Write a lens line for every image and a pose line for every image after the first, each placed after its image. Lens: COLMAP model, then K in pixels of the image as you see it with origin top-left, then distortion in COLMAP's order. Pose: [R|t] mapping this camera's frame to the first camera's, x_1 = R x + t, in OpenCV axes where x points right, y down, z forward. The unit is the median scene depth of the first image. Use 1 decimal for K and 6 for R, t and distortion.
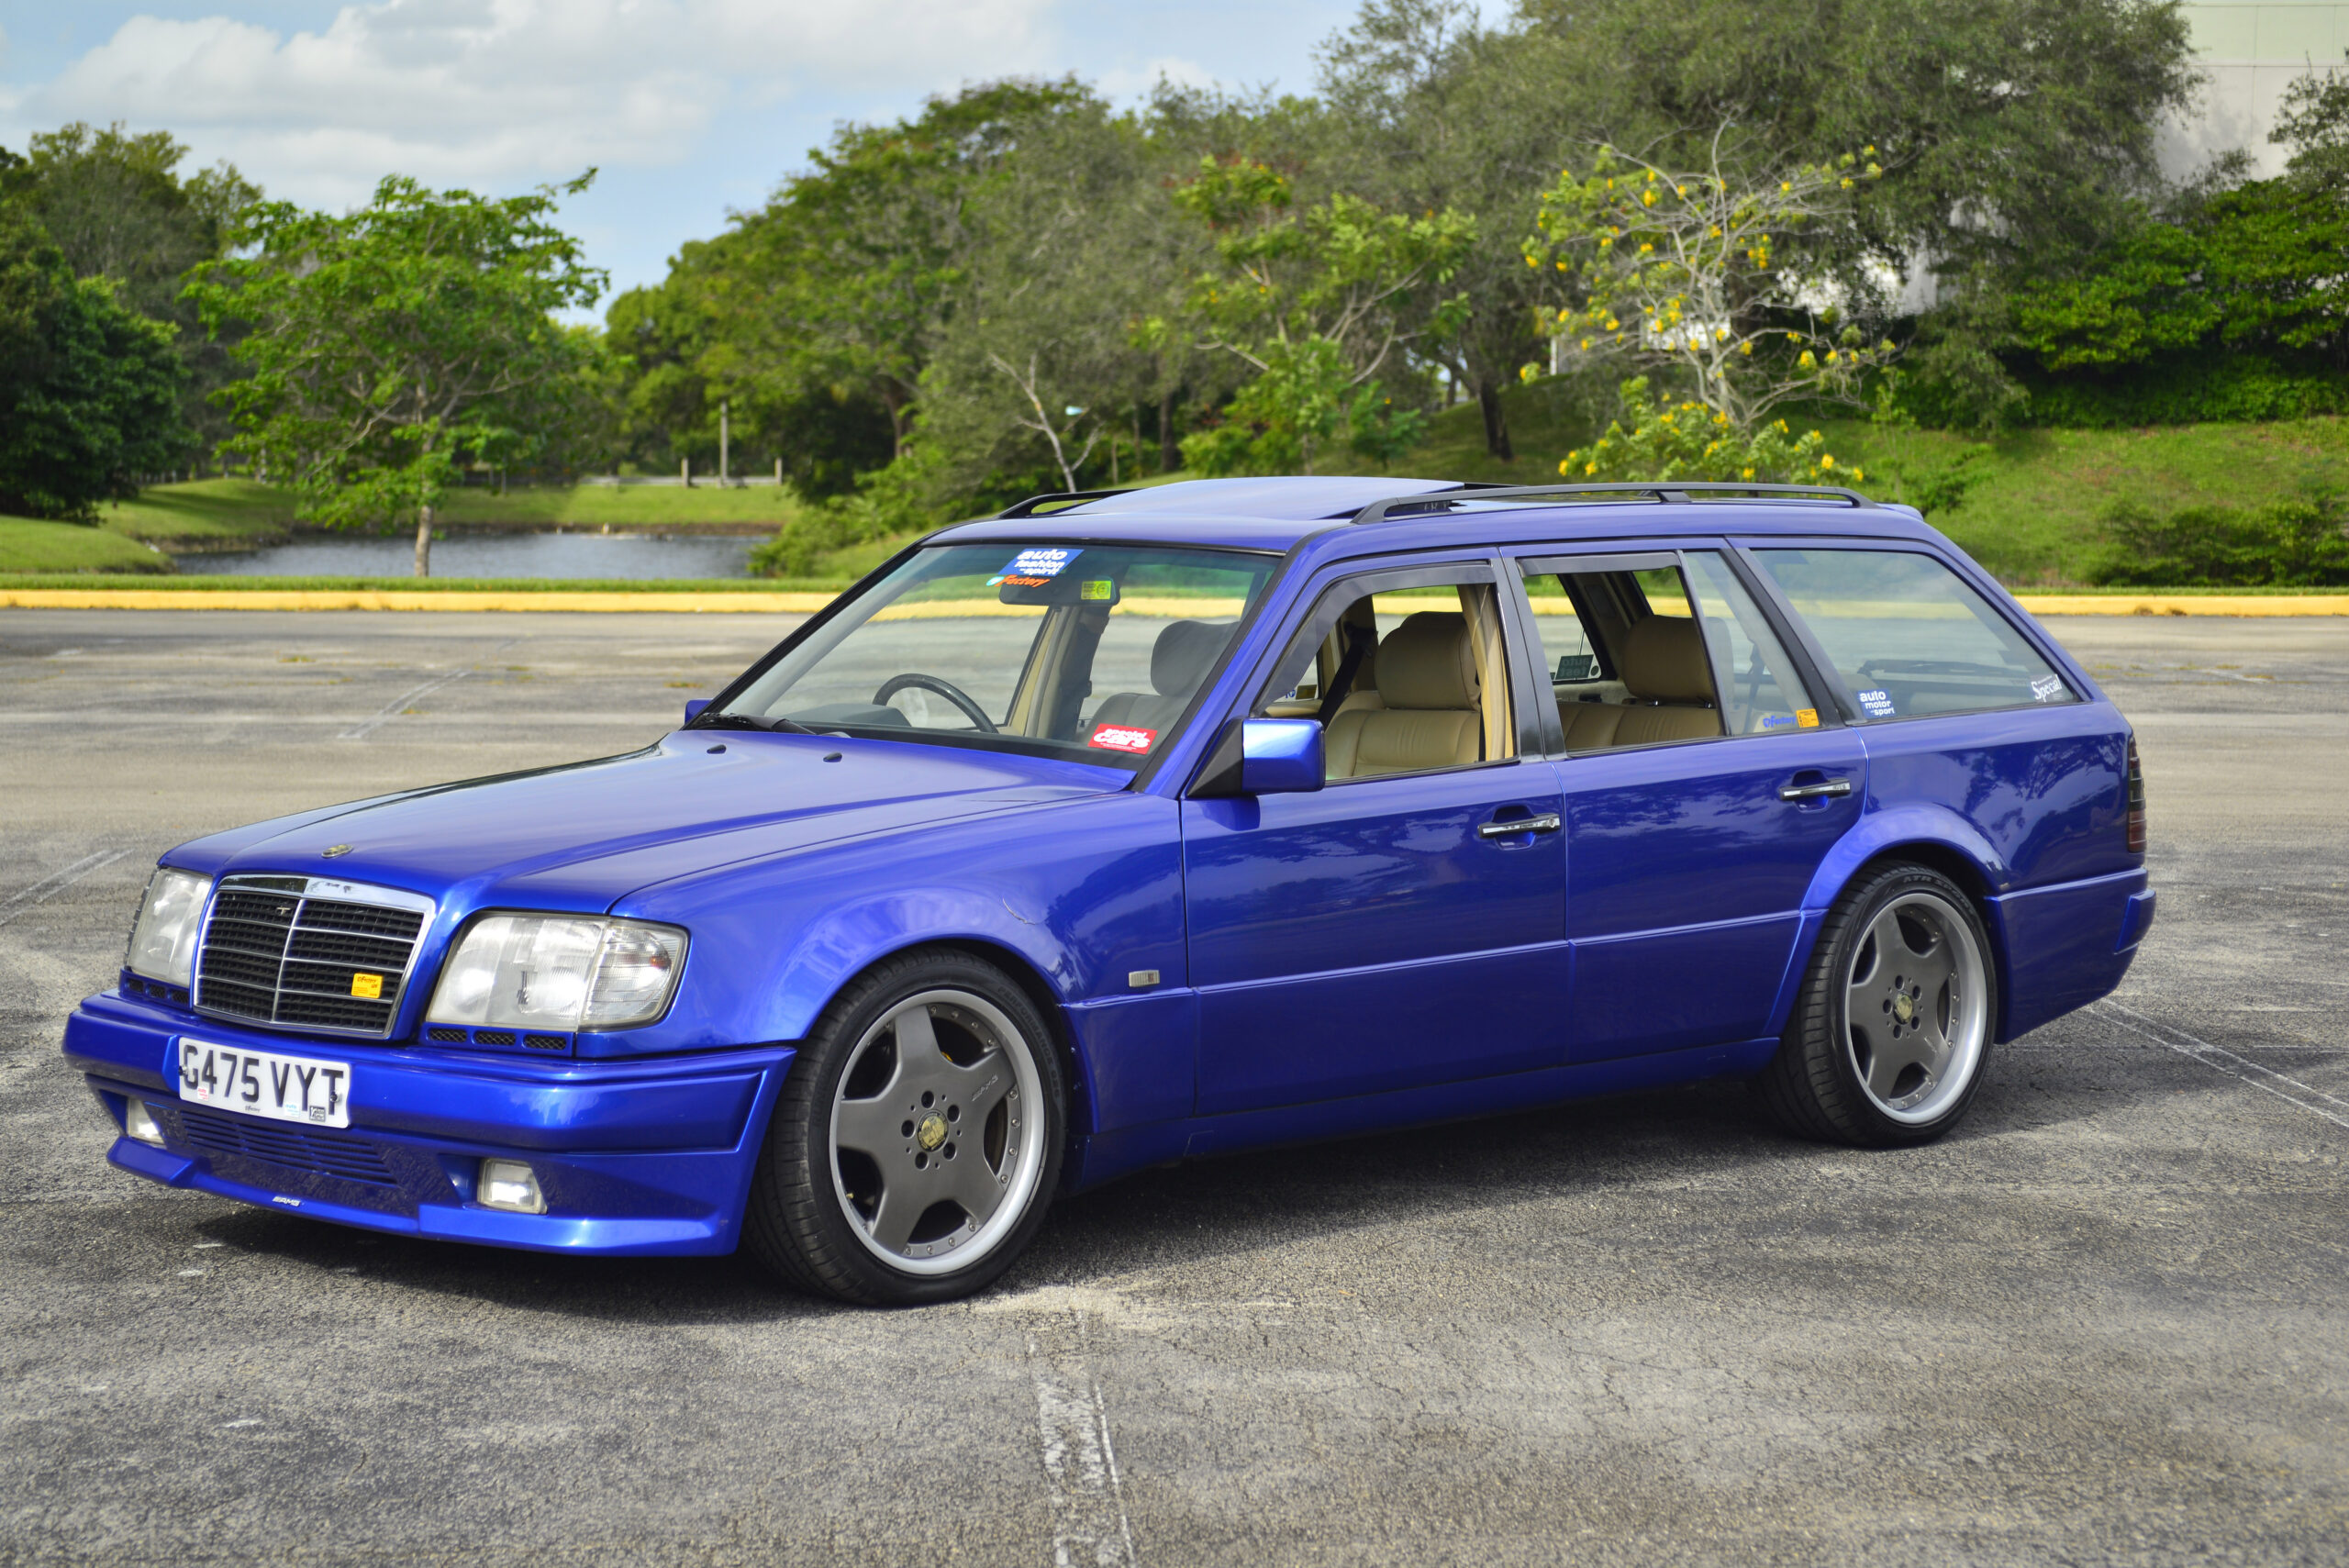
lens RADIAL K [[4733.1, 0, 1169.4], [0, 4733.1, 746.5], [0, 0, 1]] dist [0.282795, 0.331152]
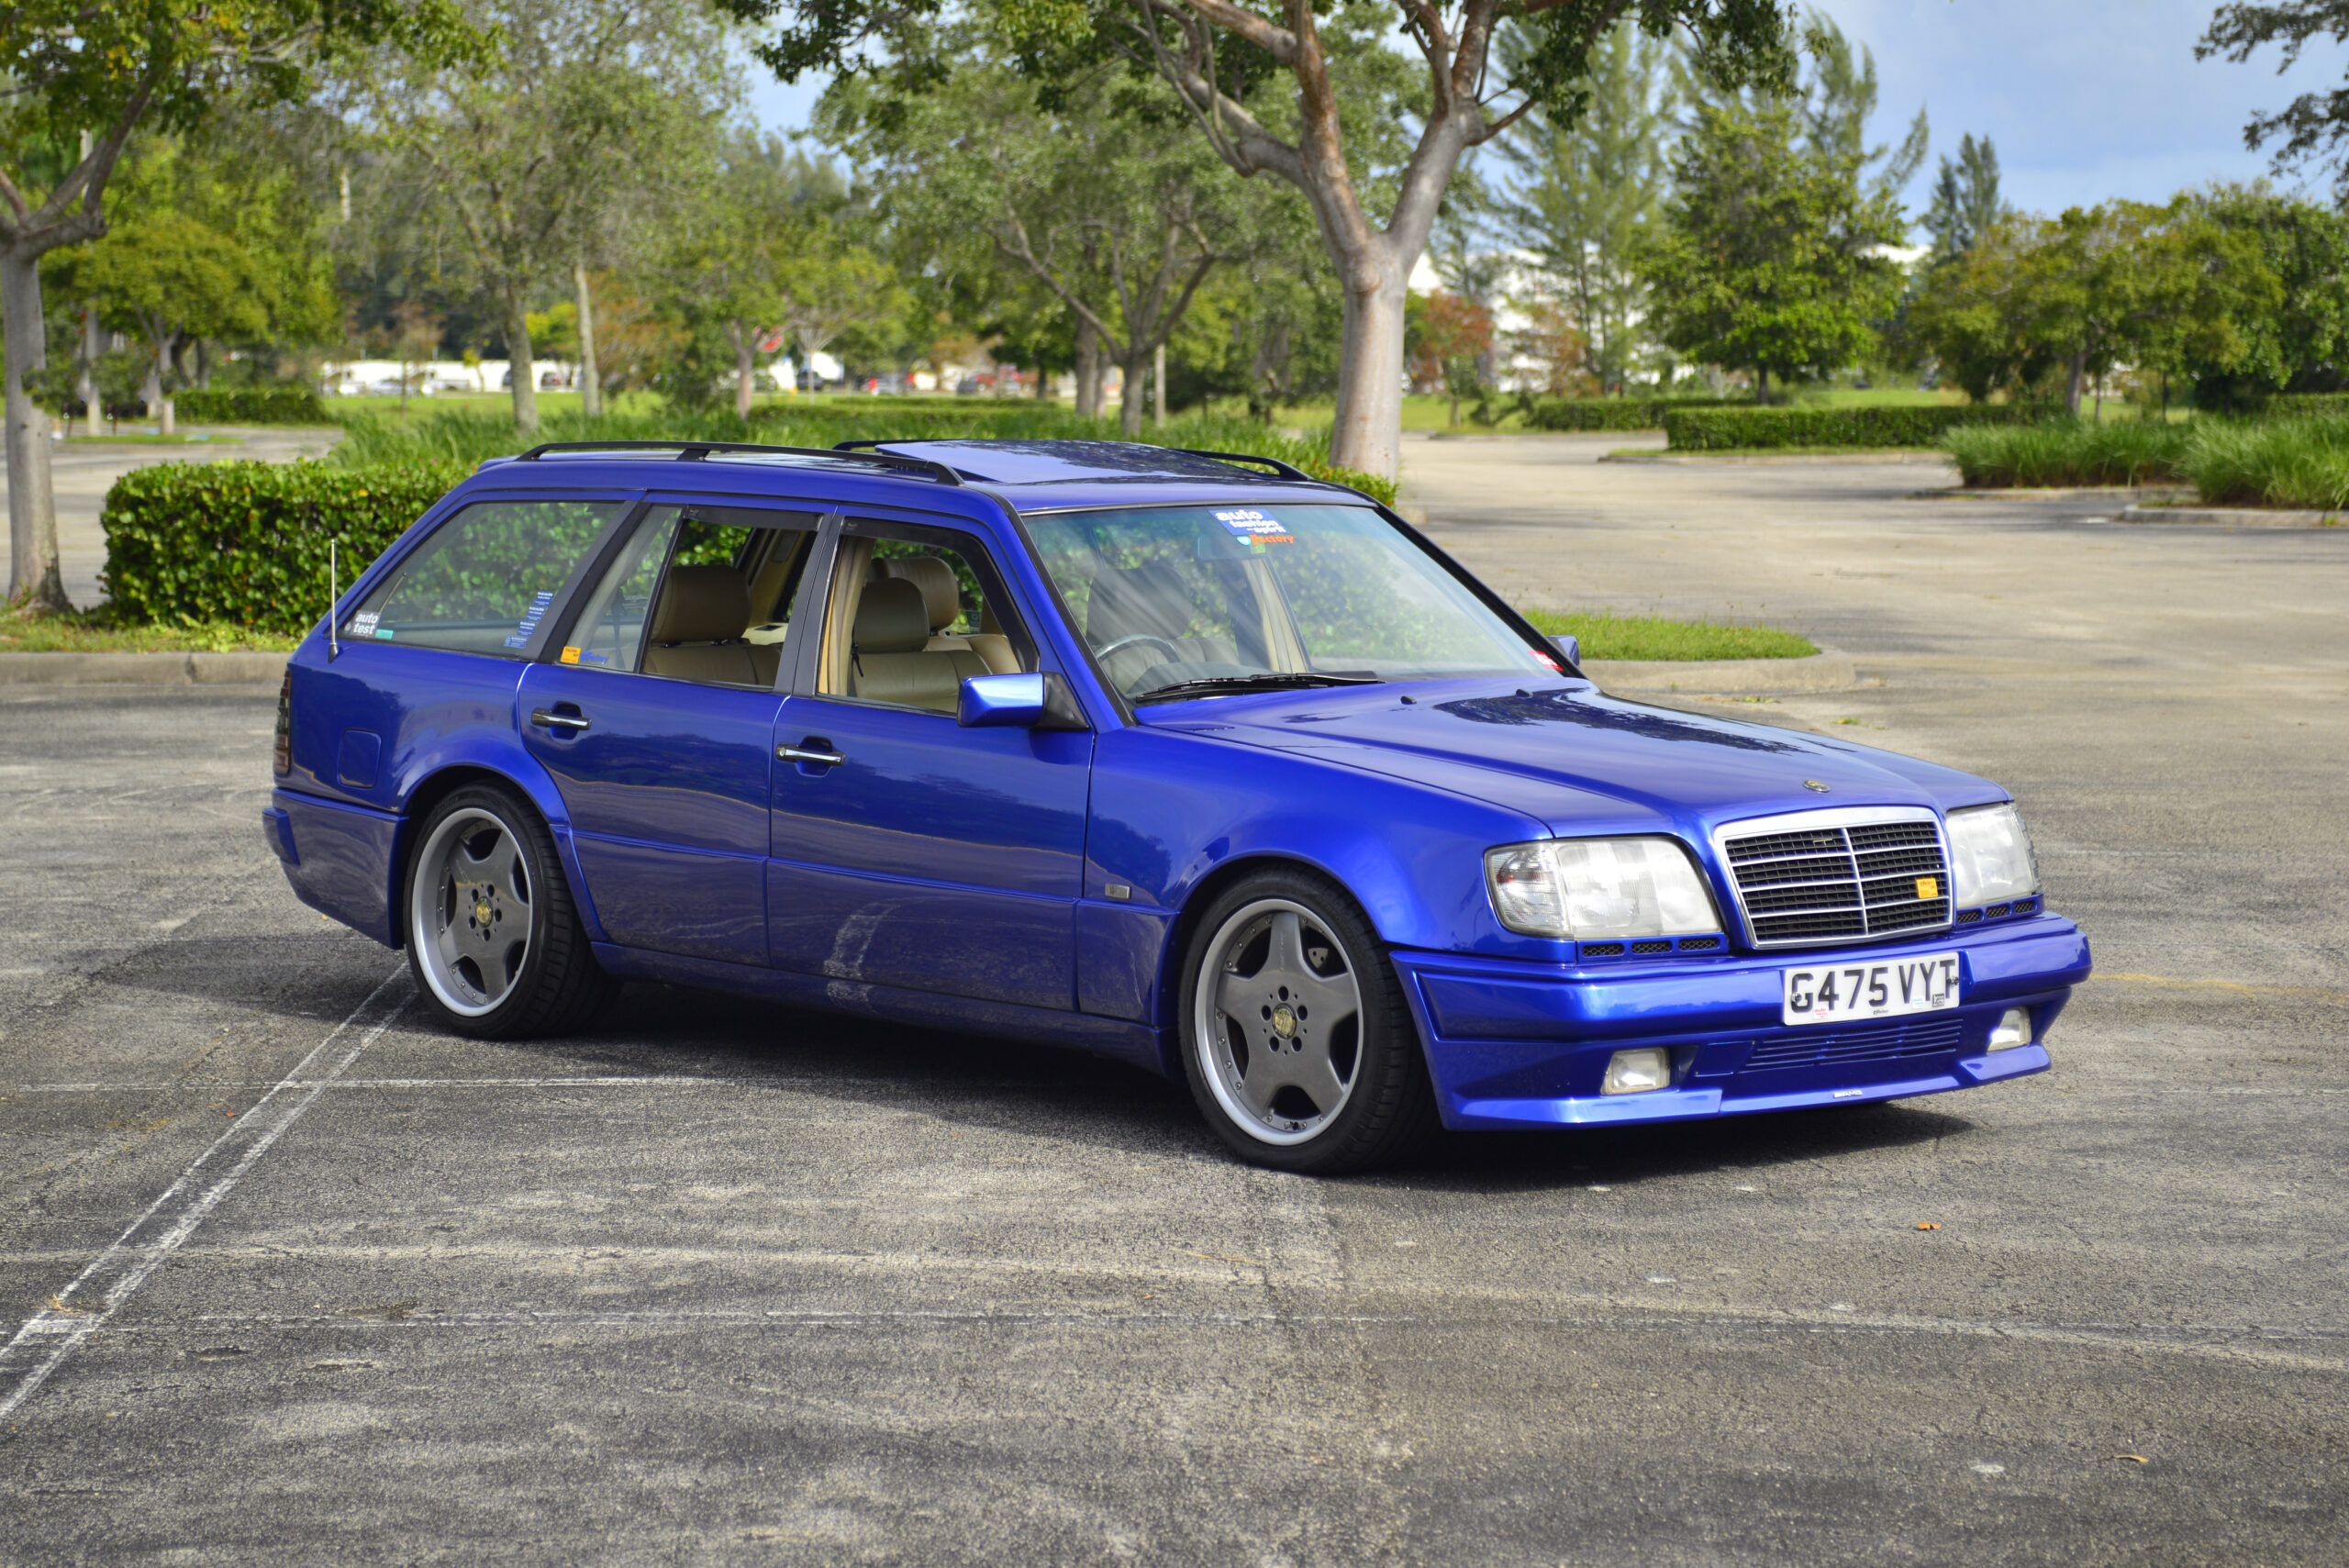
lens RADIAL K [[5353.5, 0, 1174.5], [0, 5353.5, 784.0], [0, 0, 1]] dist [0.452010, 0.277542]
pose [[0.036941, -0.076316, 0.996399, -1.460108], [0.063622, 0.995237, 0.073868, -0.083371], [-0.997290, 0.060664, 0.041620, 1.098148]]
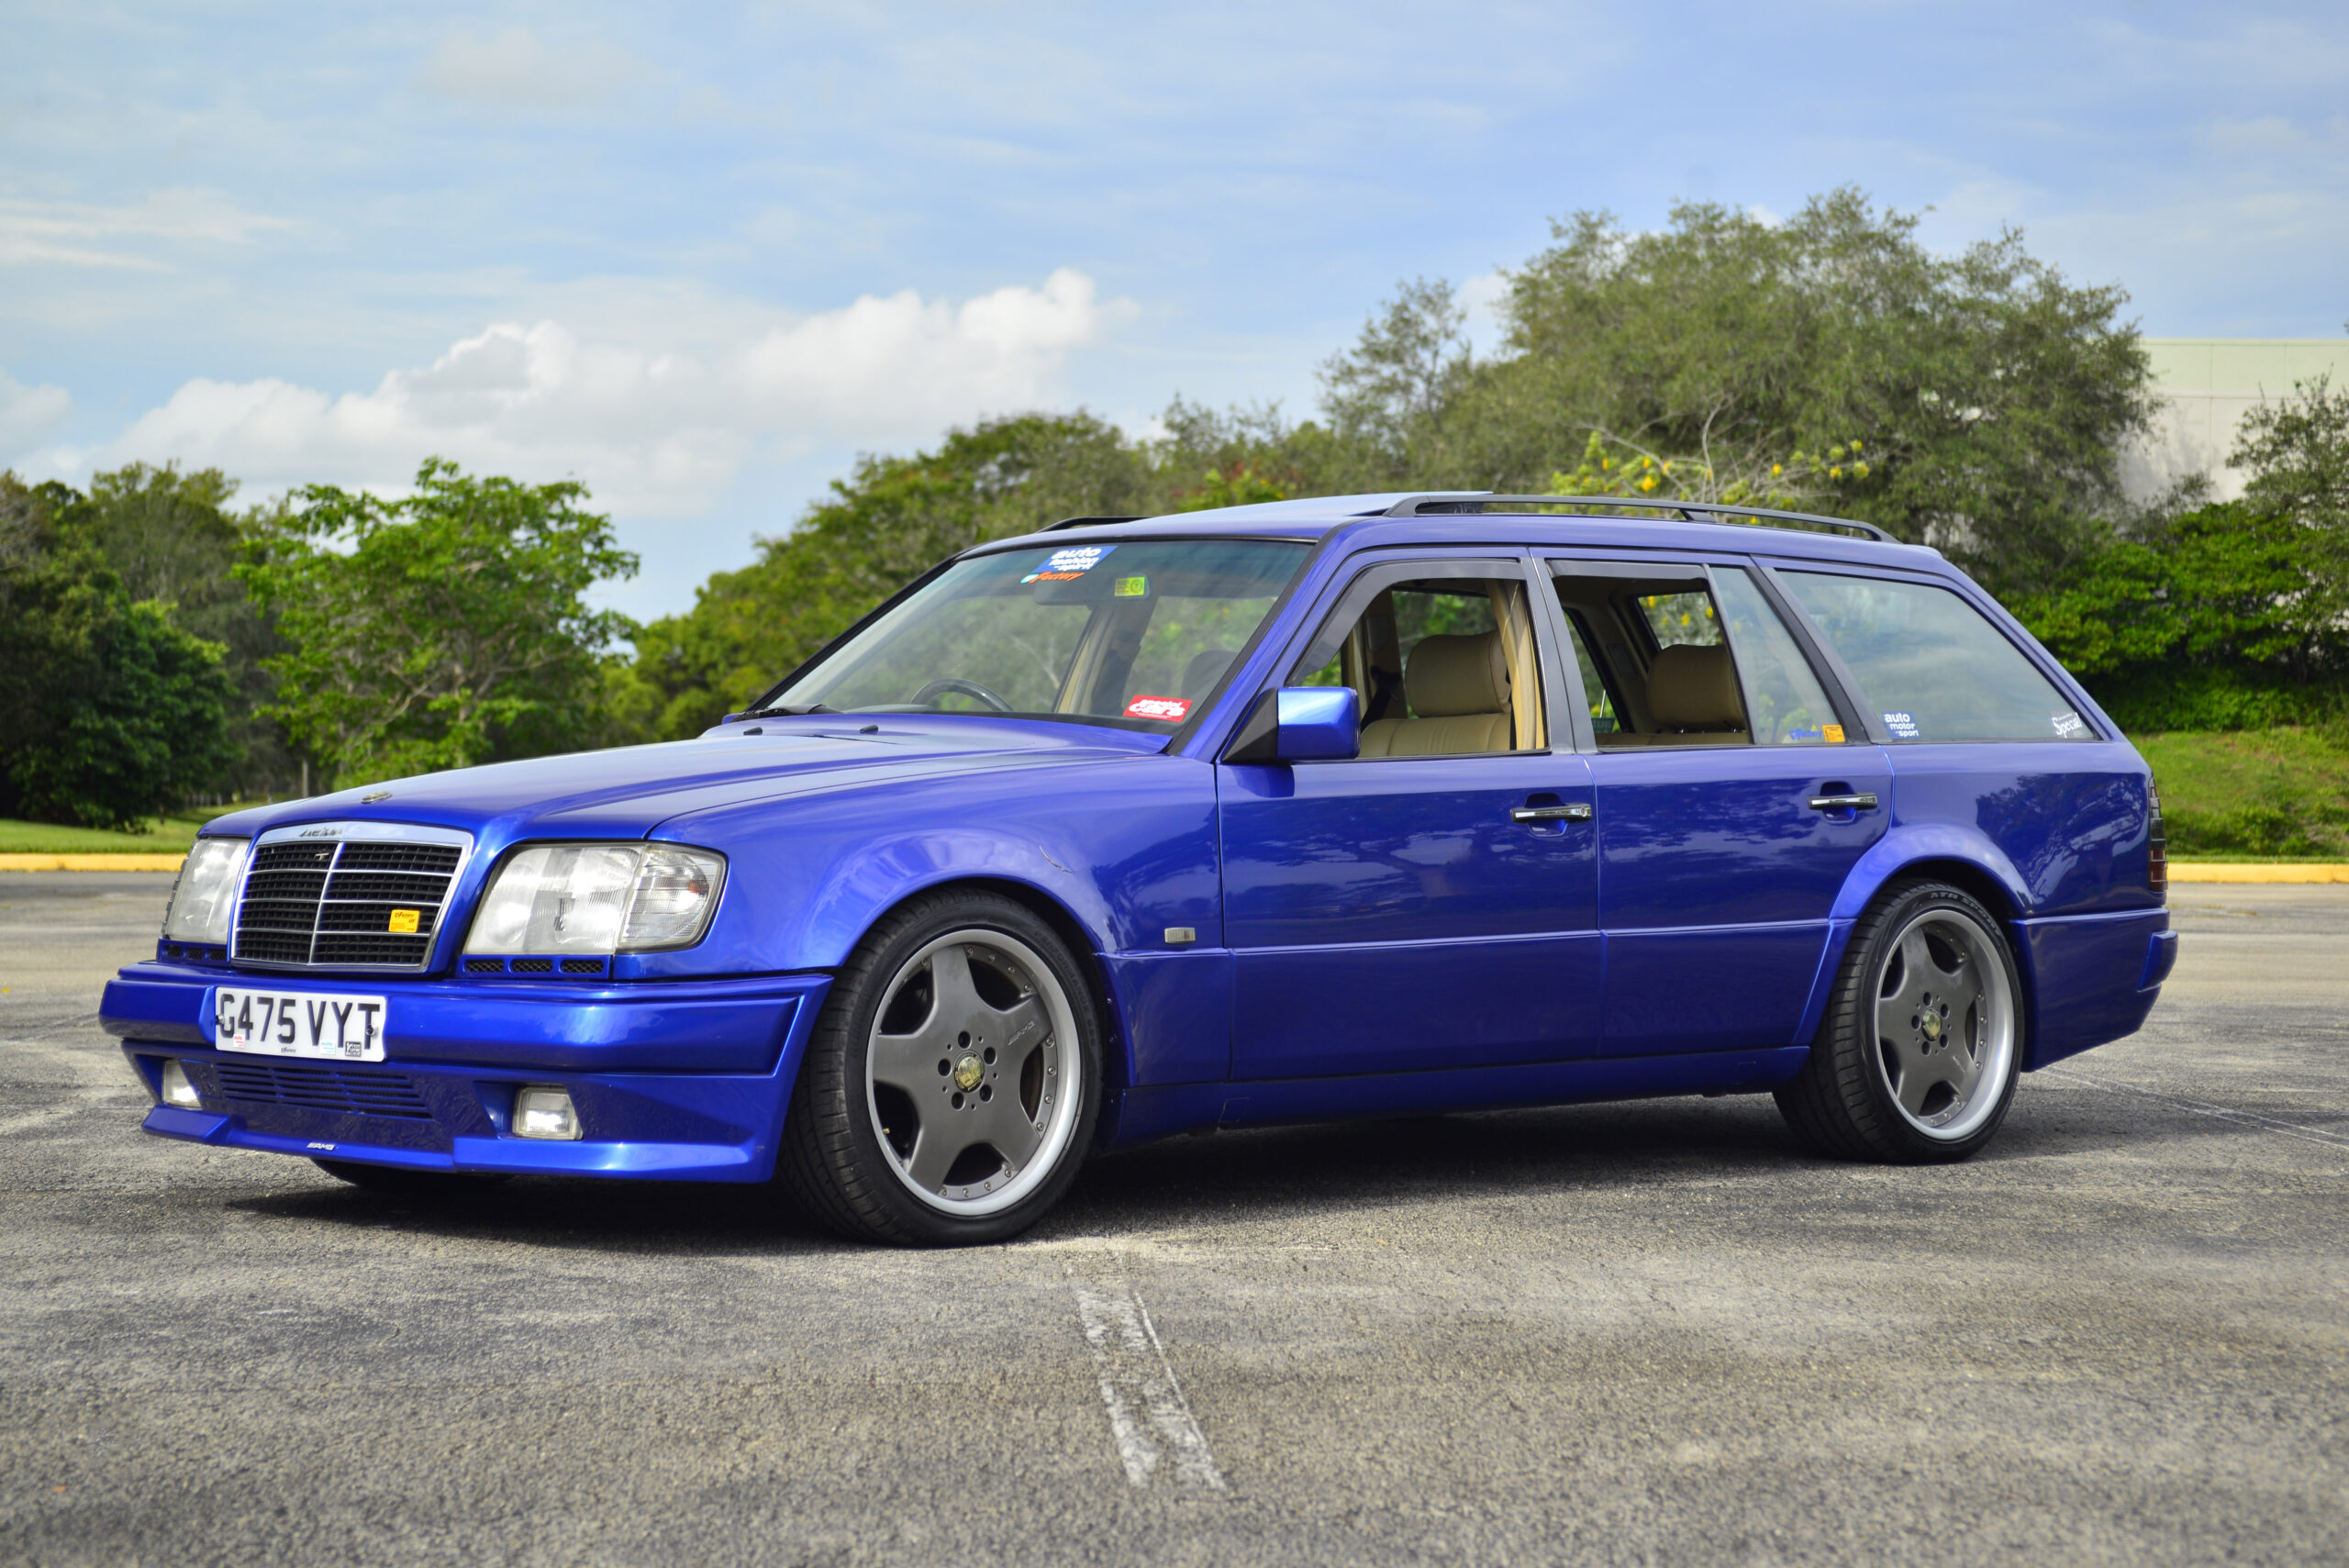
lens RADIAL K [[4555.1, 0, 1168.9], [0, 4555.1, 739.1], [0, 0, 1]] dist [0.238843, 0.321216]
pose [[0.999999, 0.001064, -0.000900, -0.007019], [-0.001129, 0.997051, -0.076735, 0.083357], [0.000815, 0.076736, 0.997051, 0.038892]]
